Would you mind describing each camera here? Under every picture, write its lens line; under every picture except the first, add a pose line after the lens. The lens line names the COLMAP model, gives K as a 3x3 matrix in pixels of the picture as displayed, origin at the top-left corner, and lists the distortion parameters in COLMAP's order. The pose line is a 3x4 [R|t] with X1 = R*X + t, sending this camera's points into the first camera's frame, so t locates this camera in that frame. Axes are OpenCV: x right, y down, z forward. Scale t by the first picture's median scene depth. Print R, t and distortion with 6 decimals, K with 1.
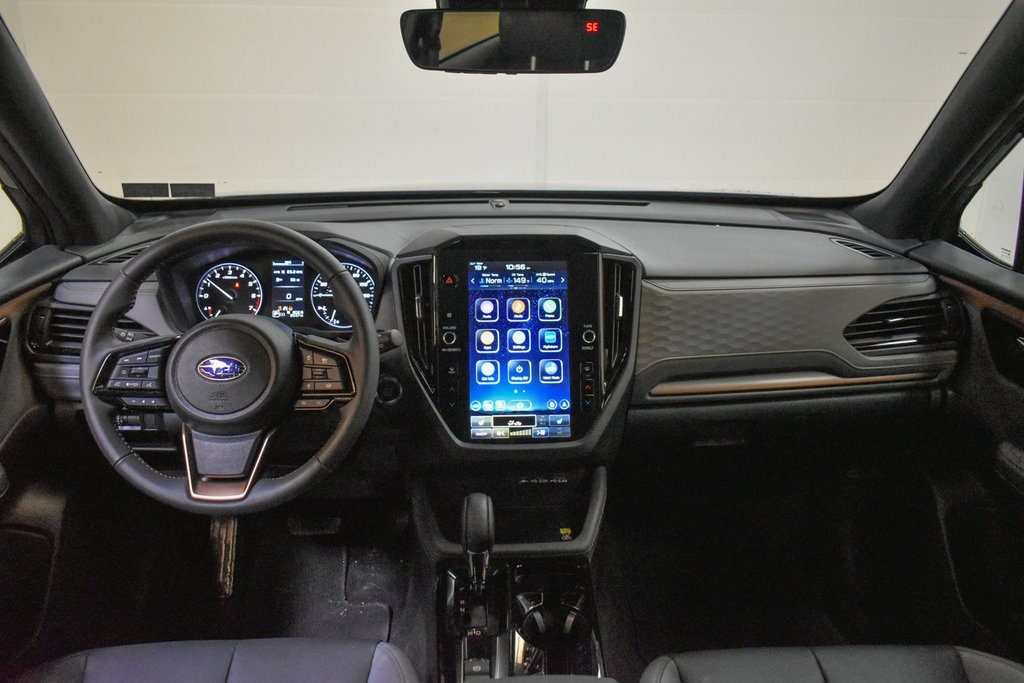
lens RADIAL K [[828.1, 0, 540.8], [0, 828.1, 354.6], [0, 0, 1]] dist [-0.021212, -0.002378]
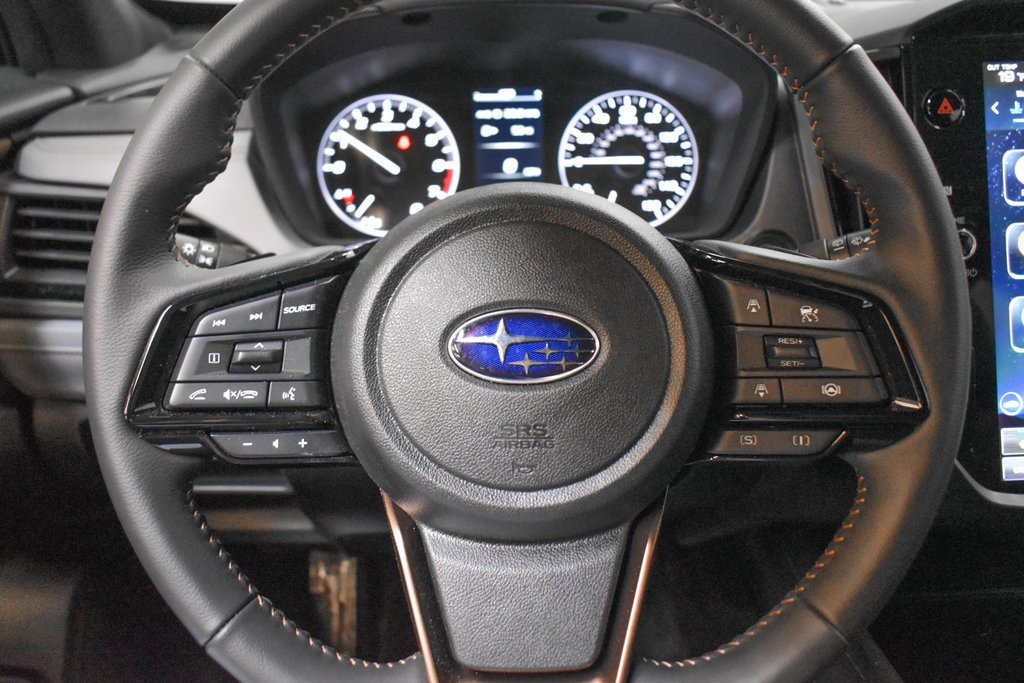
lens RADIAL K [[824.1, 0, 512.0], [0, 824.1, 341.5], [0, 0, 1]] dist [-0.013031, -0.000883]
pose [[0.999396, -0.015440, -0.031117, -0.308293], [0.017940, 0.996493, 0.081735, -0.009155], [0.029746, -0.082244, 0.996168, 0.551300]]
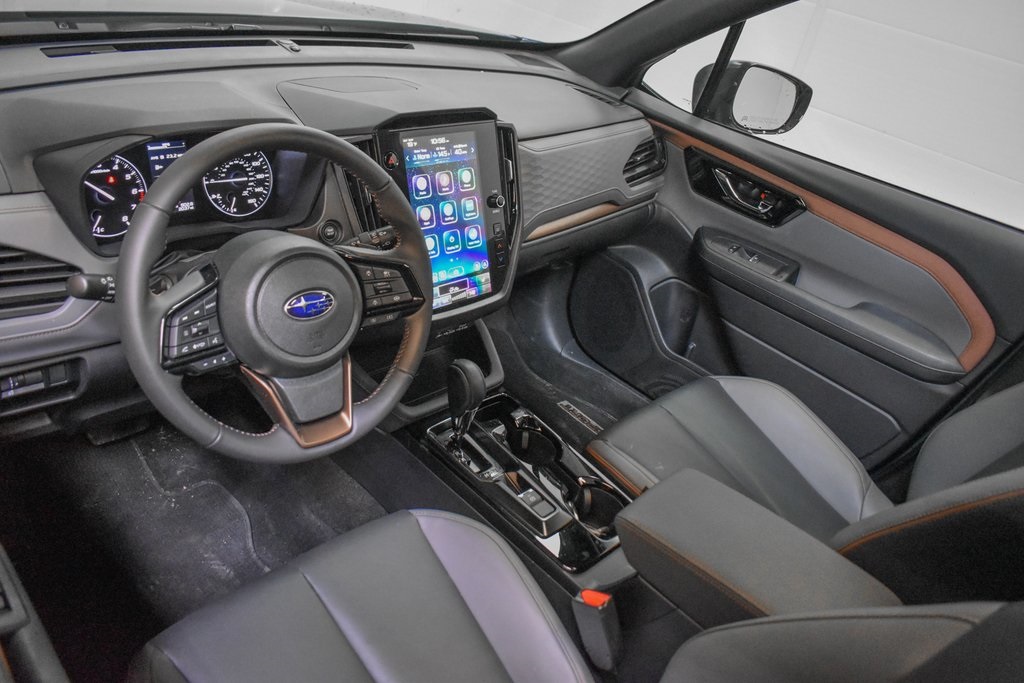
lens RADIAL K [[776.1, 0, 512.0], [0, 776.1, 341.5], [0, 0, 1]] dist [-0.041947, -0.000705]
pose [[0.723842, -0.234958, 0.648727, -0.631183], [0.030776, 0.950290, 0.309840, -0.160005], [-0.689279, -0.204310, 0.695092, 0.211845]]
